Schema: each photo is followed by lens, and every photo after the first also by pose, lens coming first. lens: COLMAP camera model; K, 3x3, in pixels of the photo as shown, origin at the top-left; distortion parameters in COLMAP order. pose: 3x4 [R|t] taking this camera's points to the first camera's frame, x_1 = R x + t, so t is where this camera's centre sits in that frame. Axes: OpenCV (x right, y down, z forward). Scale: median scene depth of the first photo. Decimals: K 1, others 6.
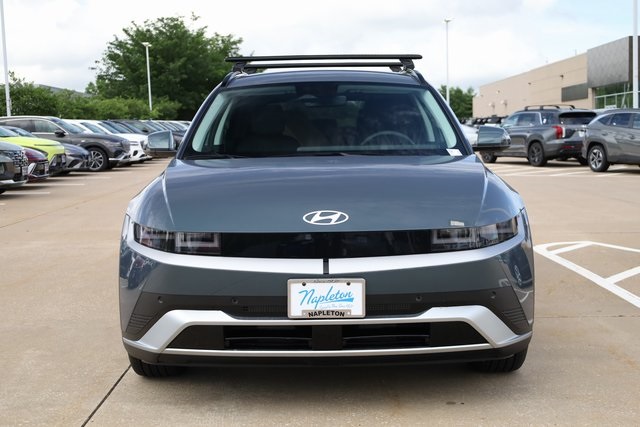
lens RADIAL K [[929.7, 0, 318.3], [0, 929.7, 215.7], [0, 0, 1]] dist [-0.013627, 0.000000]
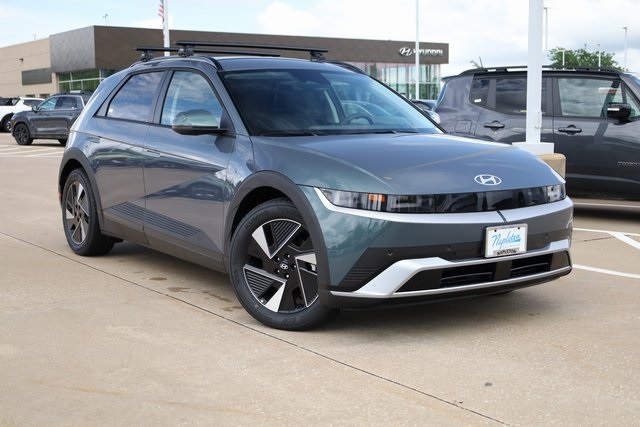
lens RADIAL K [[929.7, 0, 315.2], [0, 929.7, 210.6], [0, 0, 1]] dist [-0.013627, 0.000000]
pose [[0.776452, -0.043795, 0.628652, -0.994653], [0.036654, 0.999032, 0.024327, 0.004370], [-0.629109, 0.004154, 0.777306, 0.138282]]
